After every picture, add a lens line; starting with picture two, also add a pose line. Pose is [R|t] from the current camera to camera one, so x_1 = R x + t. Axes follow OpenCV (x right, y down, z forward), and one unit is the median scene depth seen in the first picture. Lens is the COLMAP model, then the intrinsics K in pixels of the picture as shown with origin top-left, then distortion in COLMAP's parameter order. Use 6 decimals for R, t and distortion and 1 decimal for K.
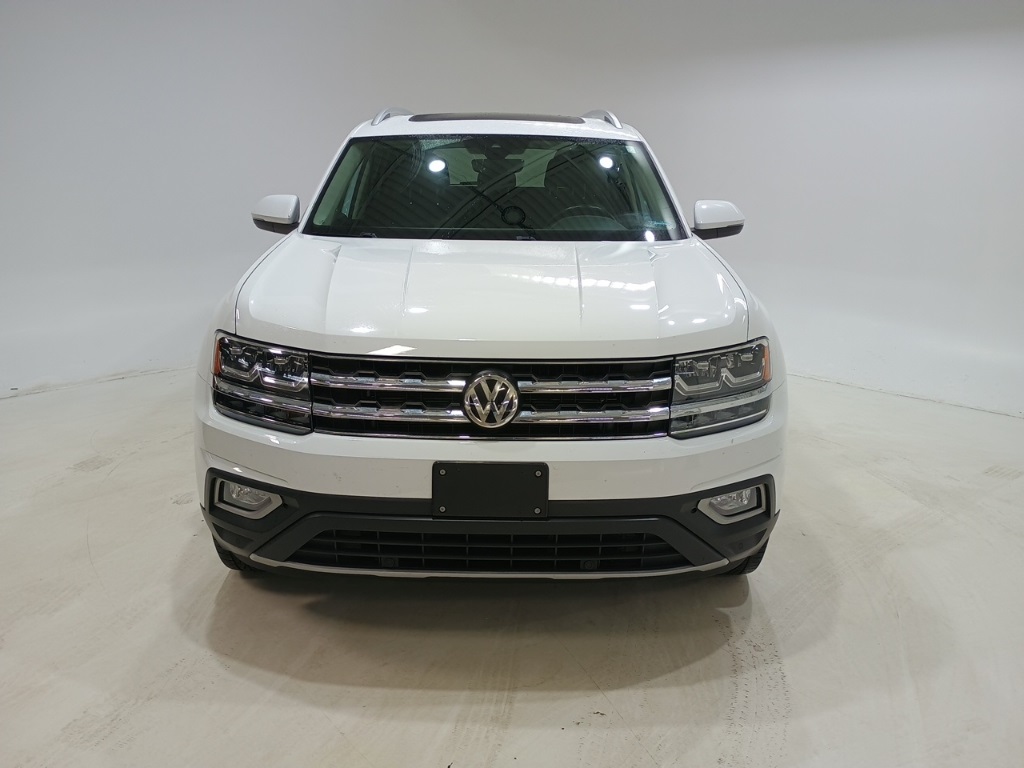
lens RADIAL K [[876.0, 0, 512.0], [0, 876.0, 384.0], [0, 0, 1]] dist [0.030391, 0.003836]
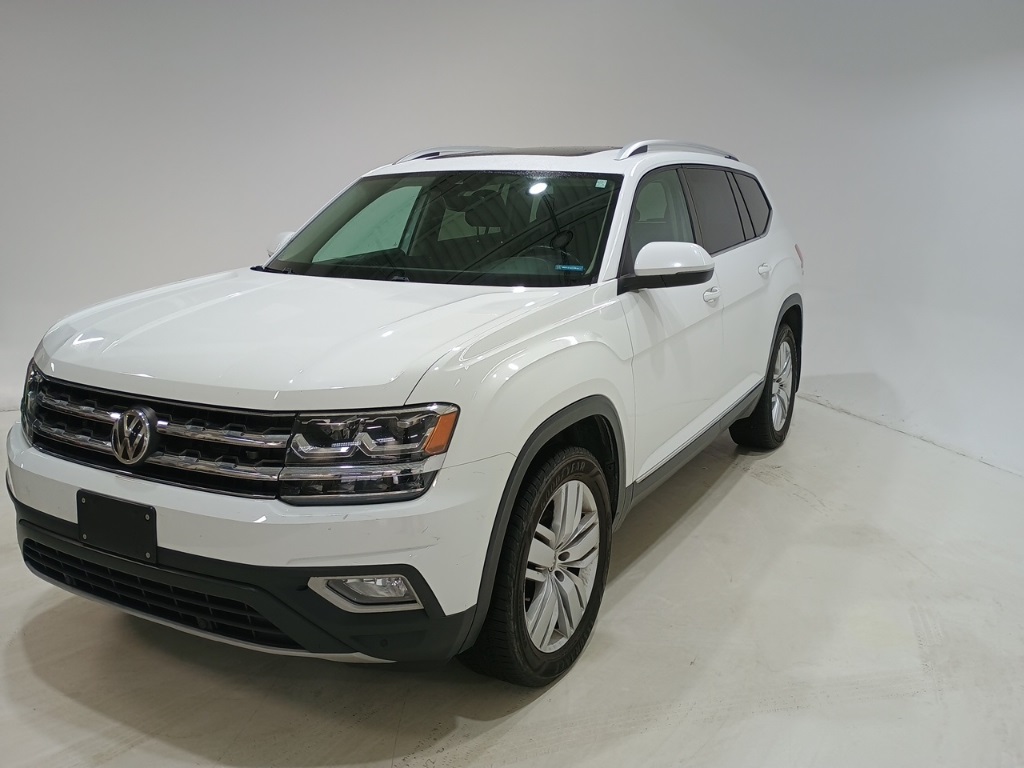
lens RADIAL K [[875.5, 0, 512.0], [0, 875.5, 384.0], [0, 0, 1]] dist [0.105824, -0.194339]
pose [[0.875025, 0.091456, -0.475360, 0.798179], [-0.110672, 0.993778, -0.012524, -0.073121], [0.471257, 0.063568, 0.879702, 0.301610]]
